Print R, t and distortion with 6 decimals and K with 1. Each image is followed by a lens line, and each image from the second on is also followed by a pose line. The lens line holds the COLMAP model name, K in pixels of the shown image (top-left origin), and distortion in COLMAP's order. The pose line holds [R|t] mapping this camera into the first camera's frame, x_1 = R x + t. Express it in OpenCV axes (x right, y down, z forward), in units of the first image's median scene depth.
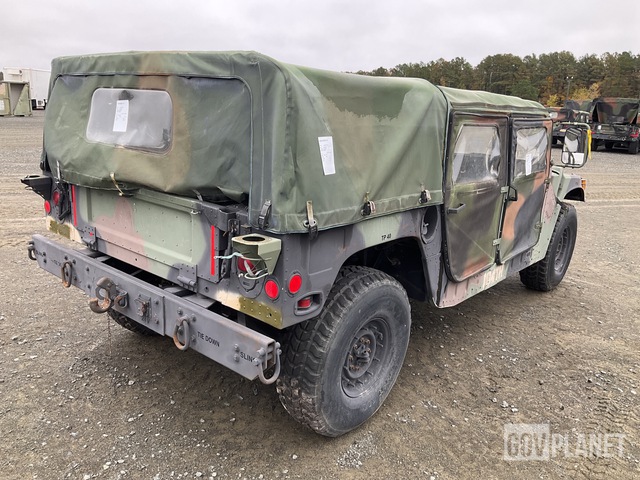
lens RADIAL K [[531.8, 0, 323.1], [0, 531.8, 240.0], [0, 0, 1]] dist [0.066297, -0.018688]
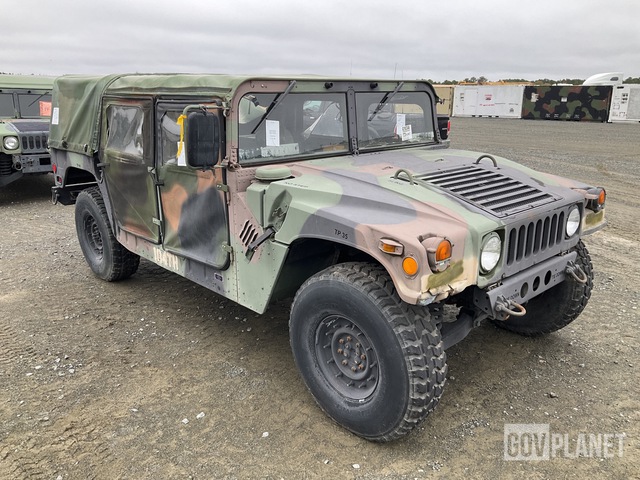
lens RADIAL K [[531.8, 0, 321.9], [0, 531.8, 237.9], [0, 0, 1]] dist [0.066297, -0.018688]
pose [[-0.127115, 0.209072, -0.969603, 1.332281], [-0.249200, 0.939447, 0.235240, -0.297738], [0.960073, 0.271528, -0.067317, 1.433373]]
